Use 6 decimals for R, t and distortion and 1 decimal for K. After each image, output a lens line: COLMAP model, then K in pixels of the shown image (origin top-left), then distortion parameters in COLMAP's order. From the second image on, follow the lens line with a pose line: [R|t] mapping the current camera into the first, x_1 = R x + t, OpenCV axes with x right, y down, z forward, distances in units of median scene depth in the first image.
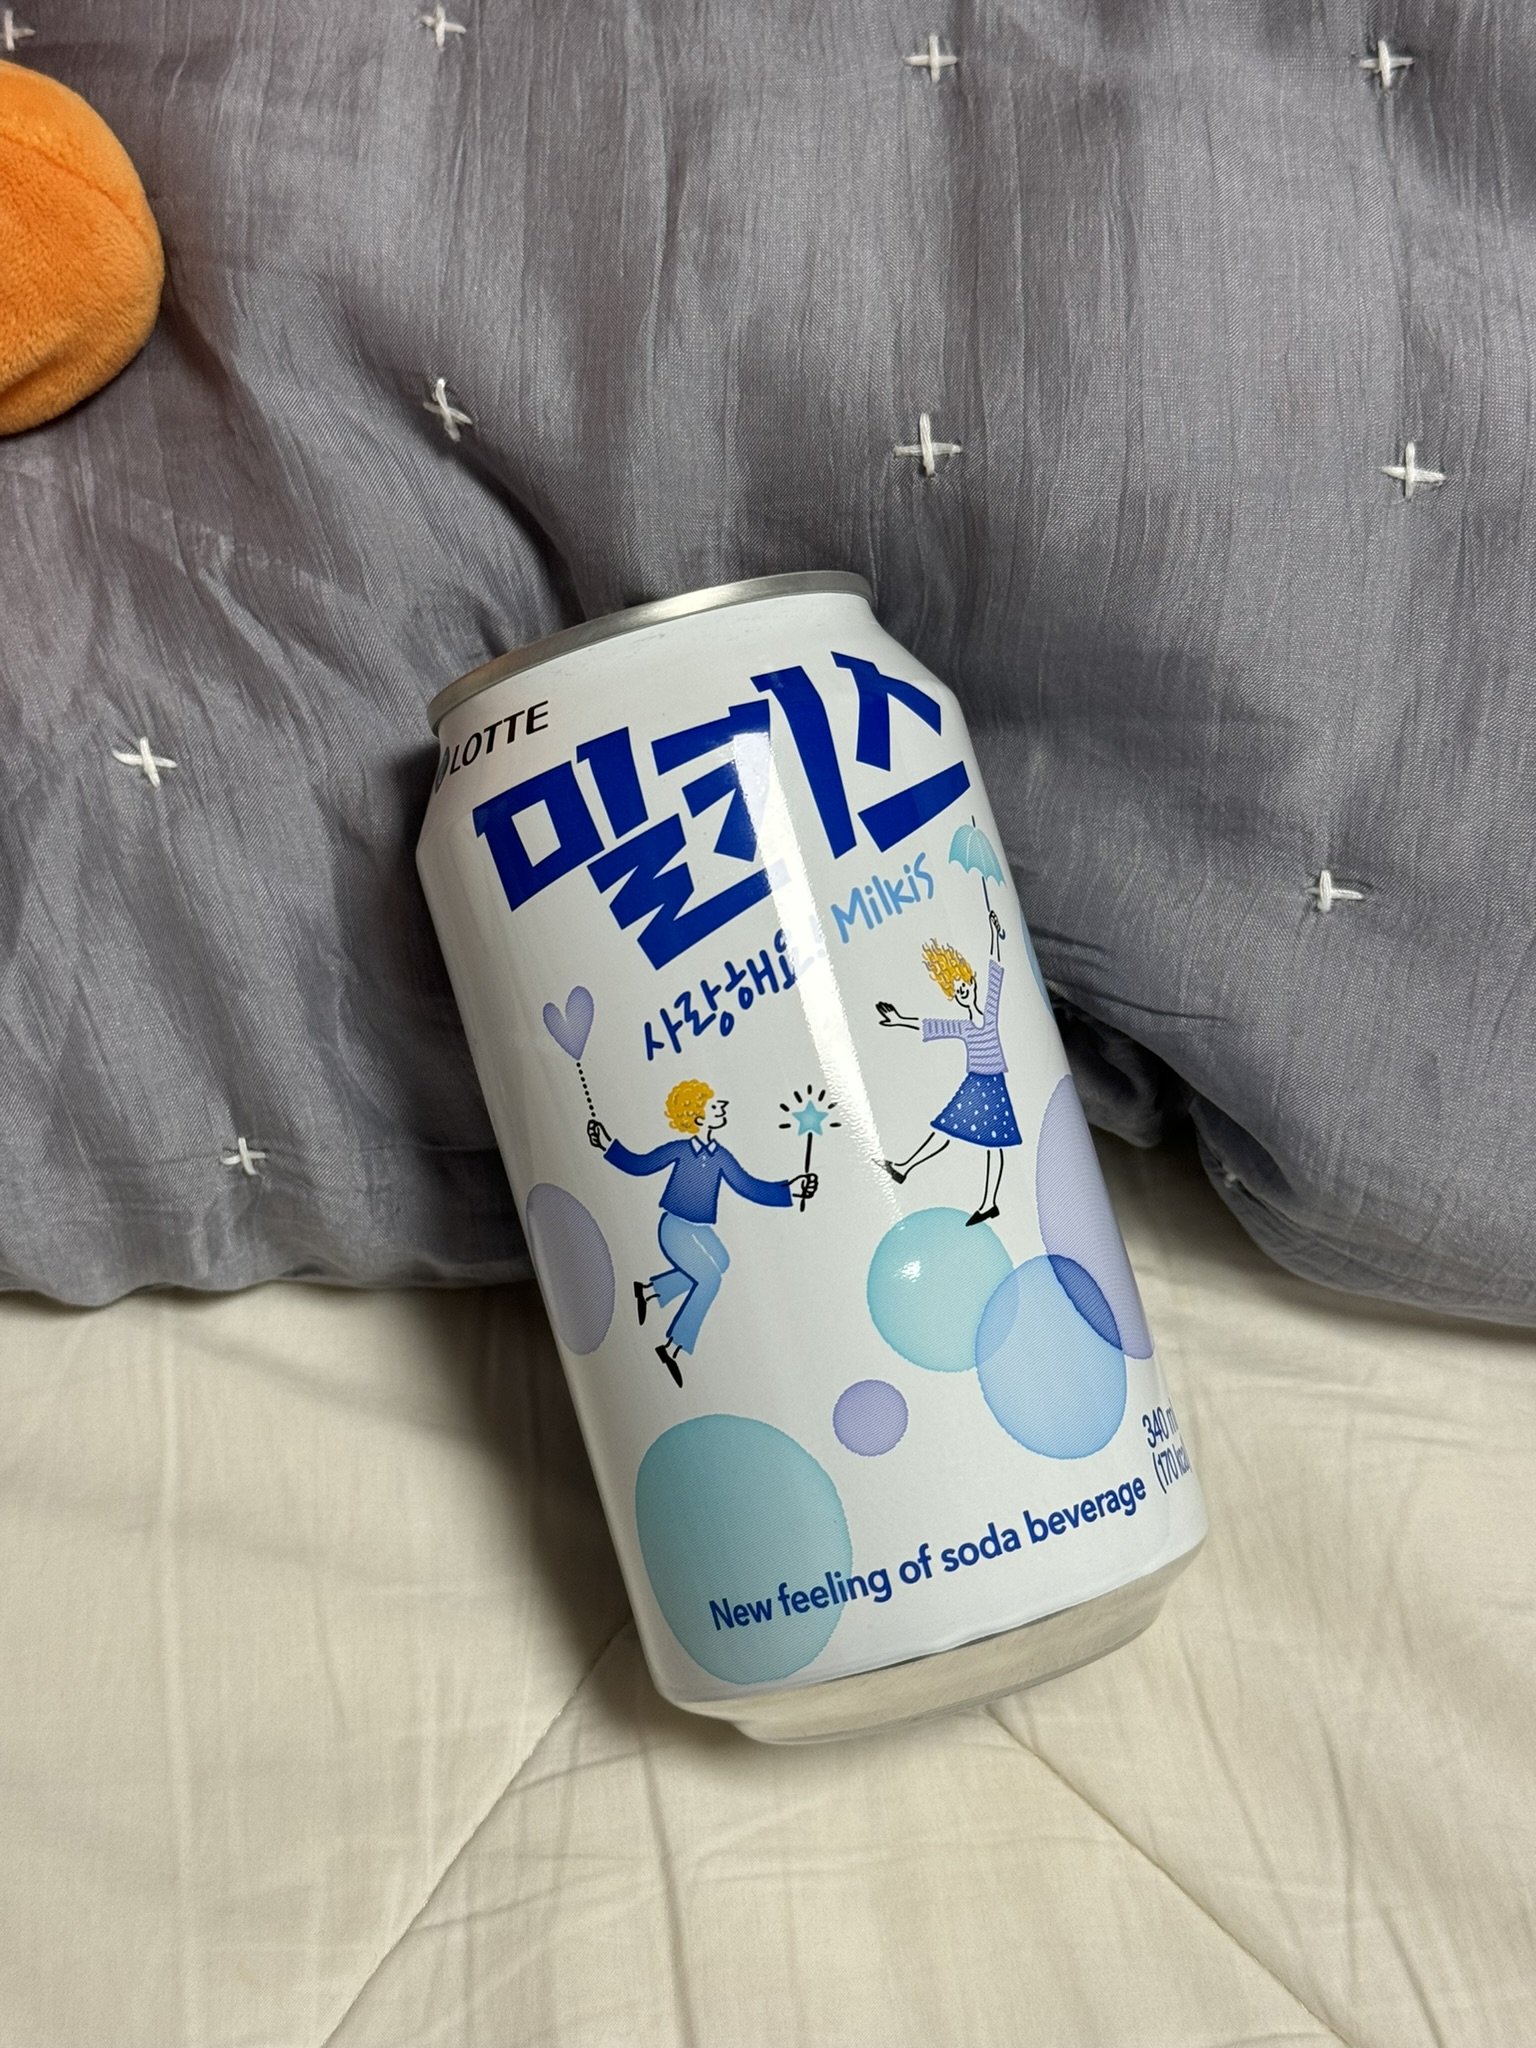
lens RADIAL K [[2854.9, 0, 764.3], [0, 2854.9, 1022.5], [0, 0, 1]] dist [-0.012361, 0.000000]
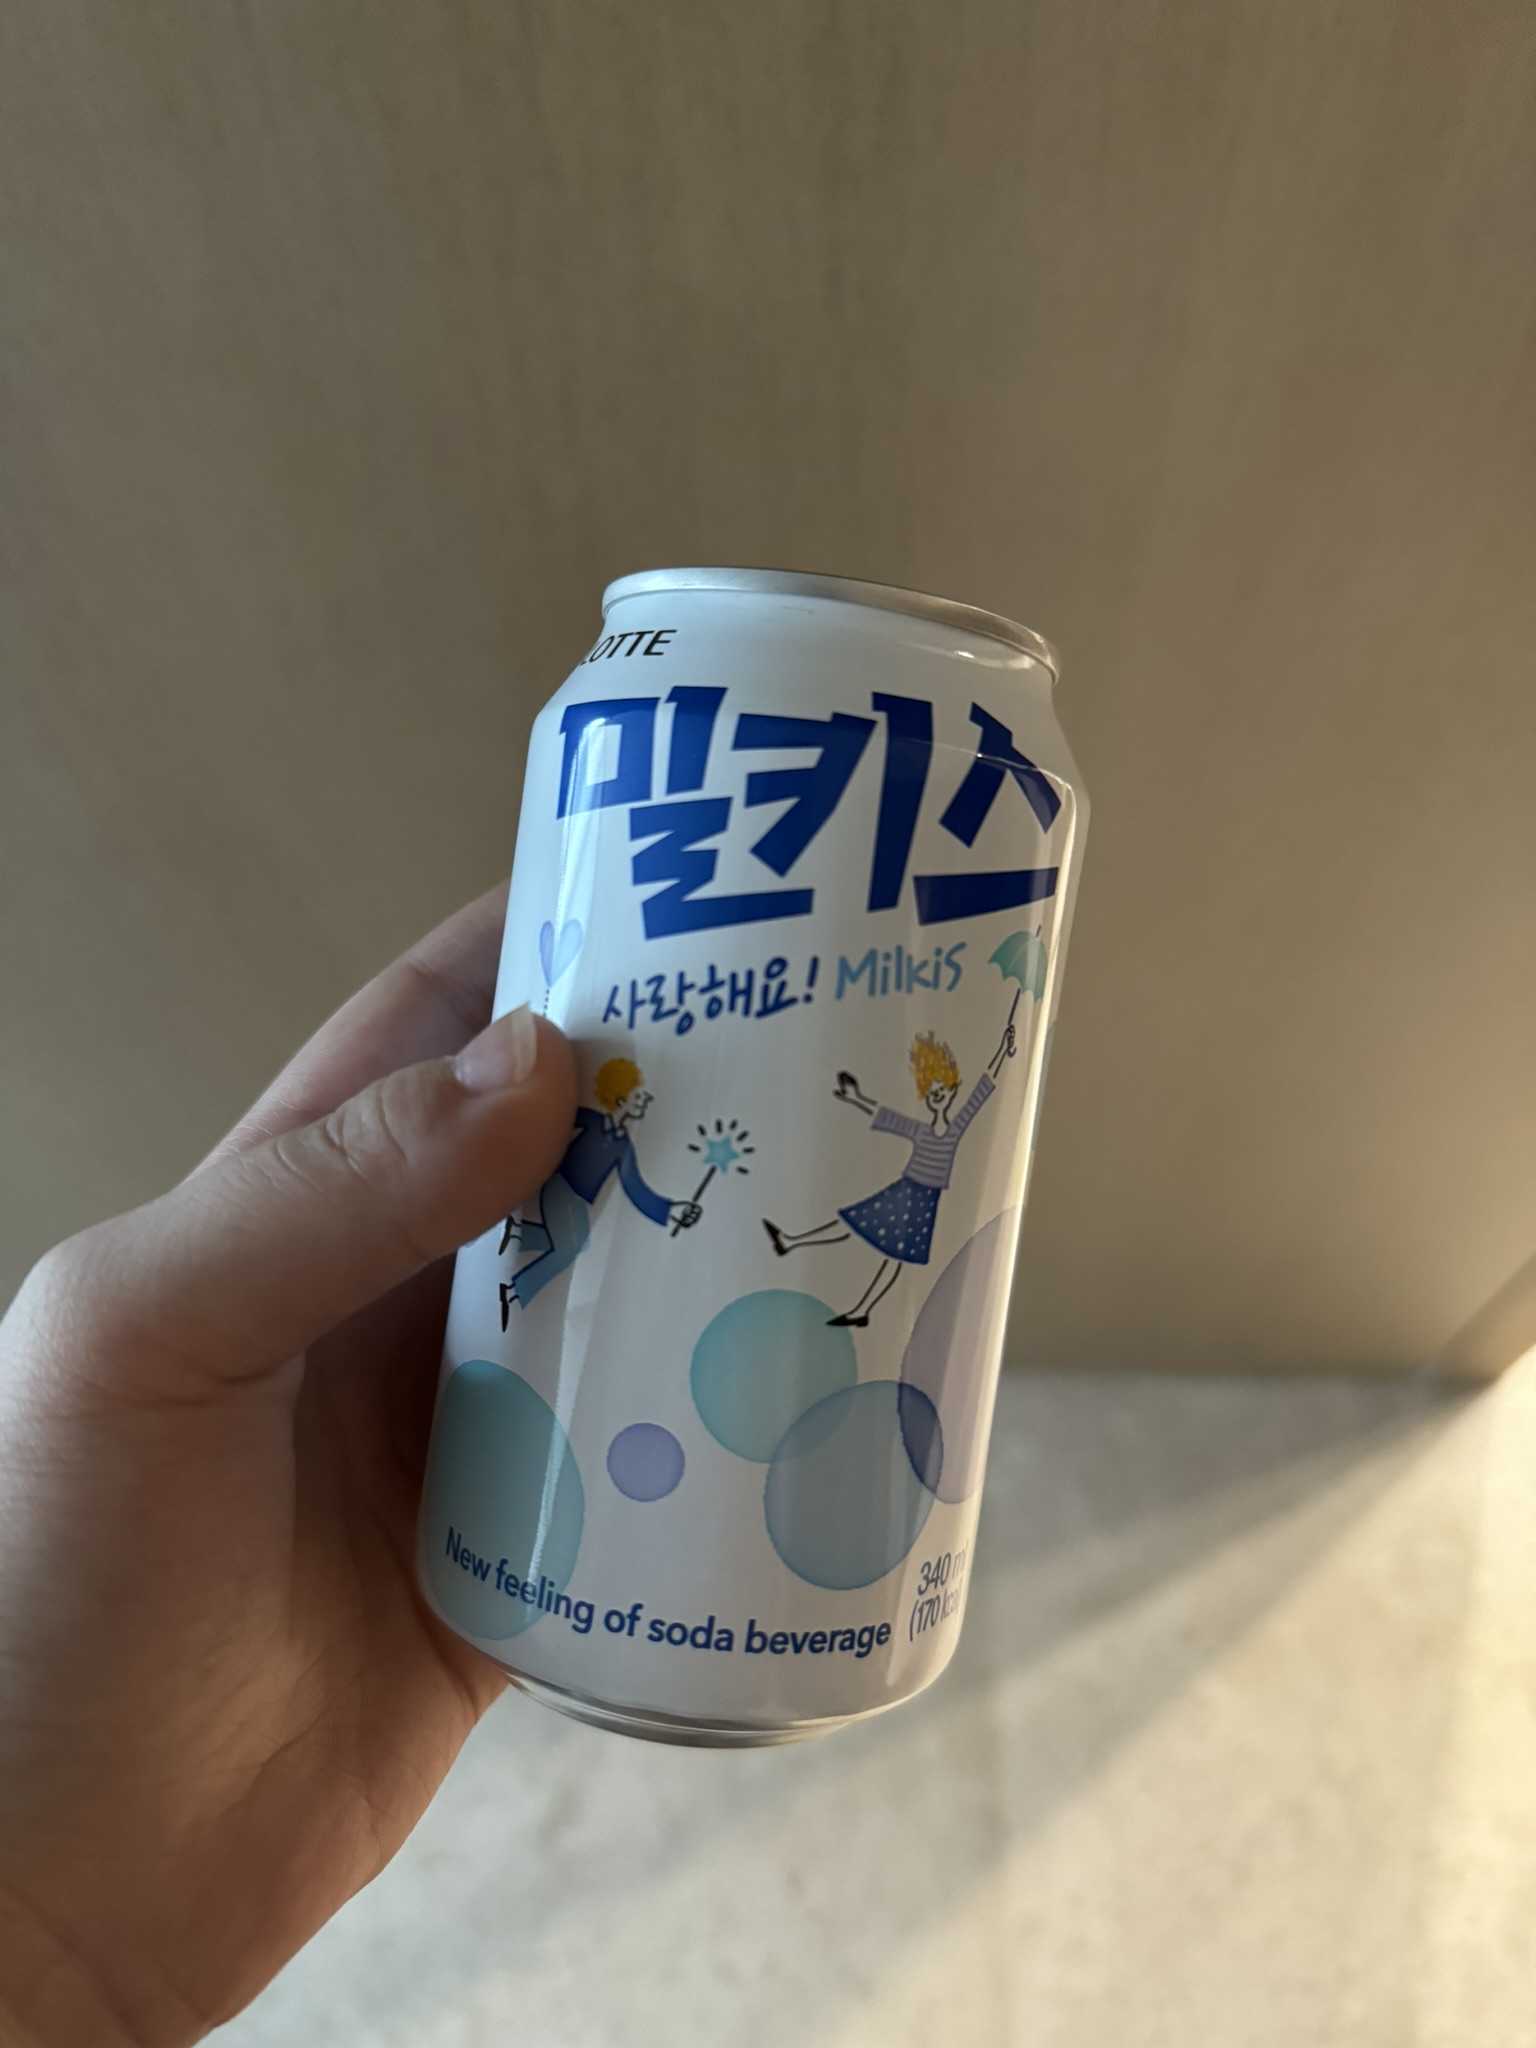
lens RADIAL K [[1453.4, 0, 778.1], [0, 1453.4, 1032.6], [0, 0, 1]] dist [0.047496, -0.001349]
pose [[0.892664, 0.431024, -0.131794, 0.078409], [-0.411266, 0.898563, 0.153115, -0.082816], [0.184421, -0.082478, 0.979380, 0.533117]]
